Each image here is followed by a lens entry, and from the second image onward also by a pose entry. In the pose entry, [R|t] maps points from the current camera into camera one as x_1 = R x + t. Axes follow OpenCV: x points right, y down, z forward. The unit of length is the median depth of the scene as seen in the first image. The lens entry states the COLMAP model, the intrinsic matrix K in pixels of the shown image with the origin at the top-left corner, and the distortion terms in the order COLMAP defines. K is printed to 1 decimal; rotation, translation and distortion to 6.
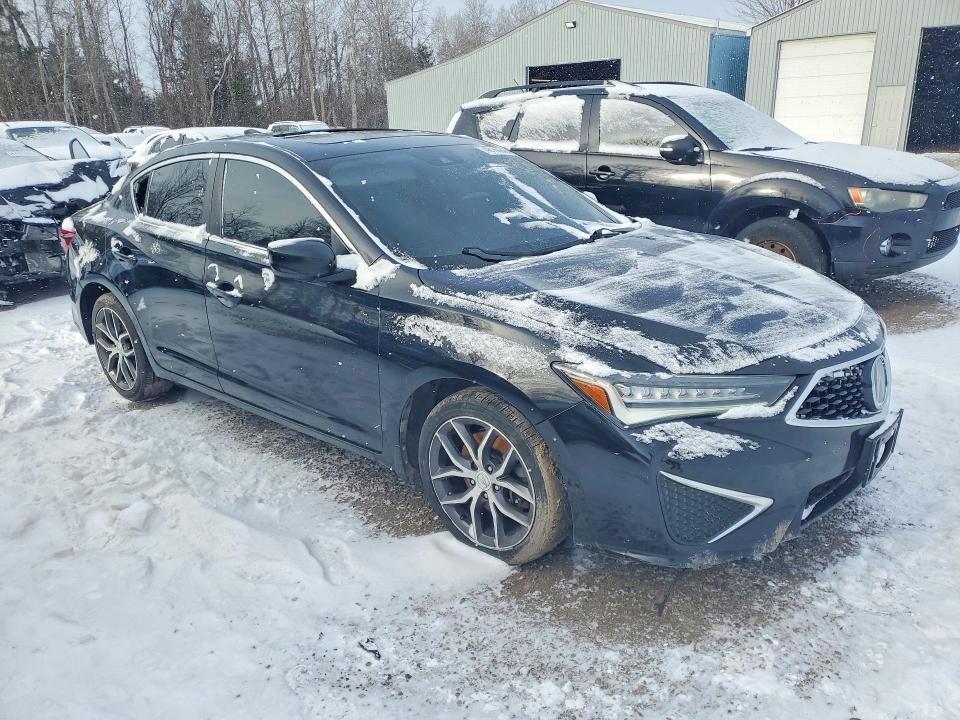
lens RADIAL K [[768.6, 0, 480.0], [0, 768.6, 360.0], [0, 0, 1]] dist [0.038548, -0.008321]
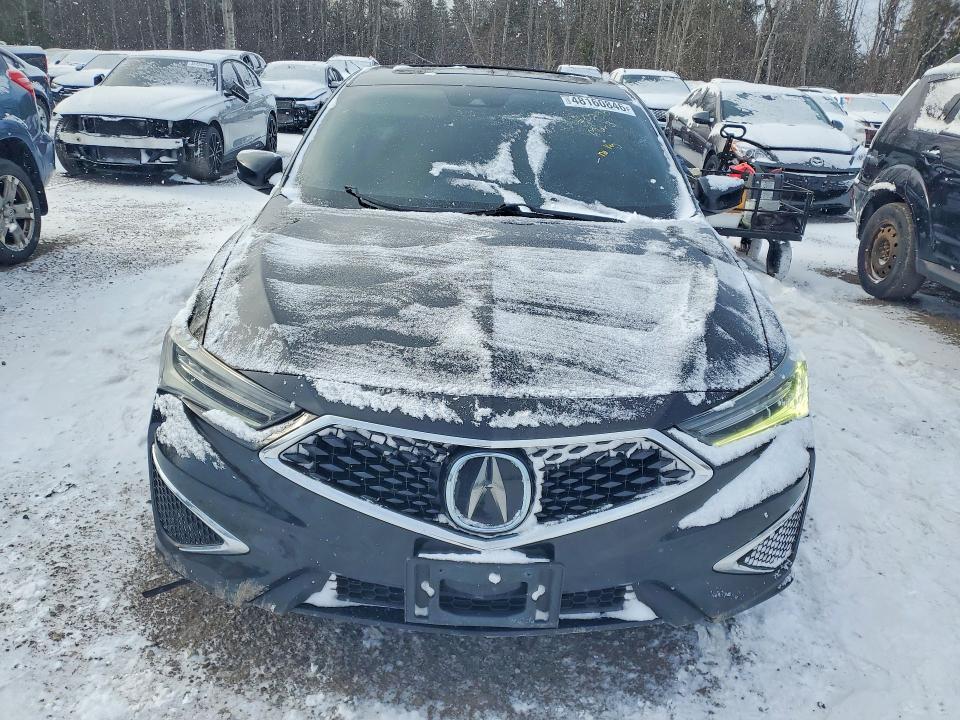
lens RADIAL K [[768.6, 0, 480.0], [0, 768.6, 360.0], [0, 0, 1]] dist [0.038548, -0.008321]
pose [[0.642472, 0.330814, -0.691225, 0.983728], [-0.297465, 0.938949, 0.172887, -0.194907], [0.706218, 0.094540, 0.701654, 0.590428]]
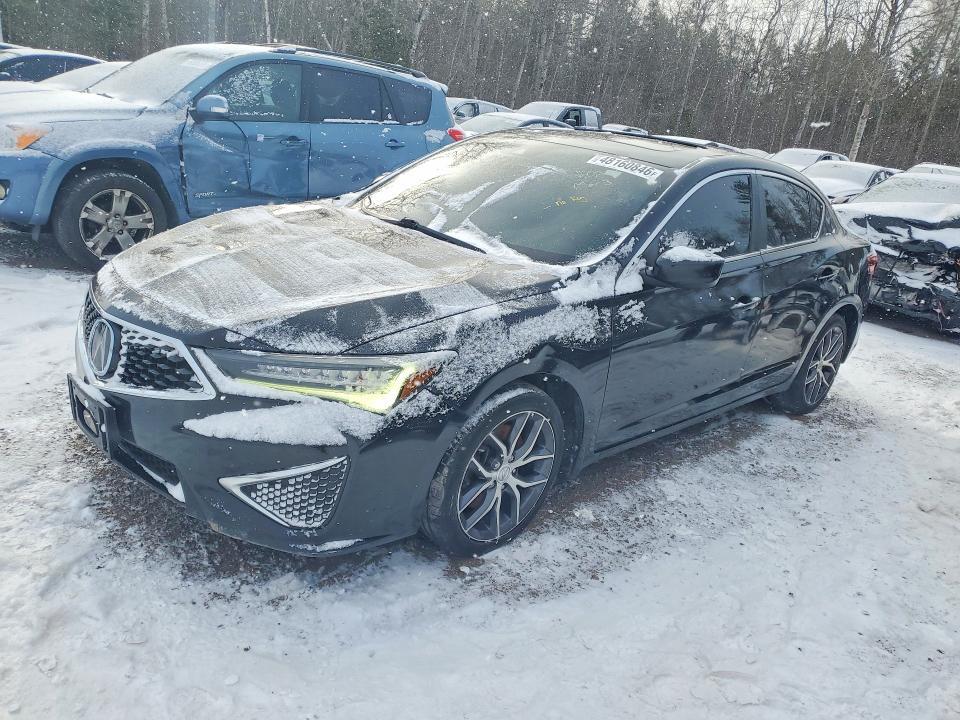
lens RADIAL K [[768.6, 0, 480.0], [0, 768.6, 360.0], [0, 0, 1]] dist [0.038548, -0.008321]
pose [[-0.129510, 0.317341, -0.939426, 1.463546], [-0.408889, 0.846014, 0.342155, -0.512884], [0.903347, 0.428434, 0.020190, 1.529631]]
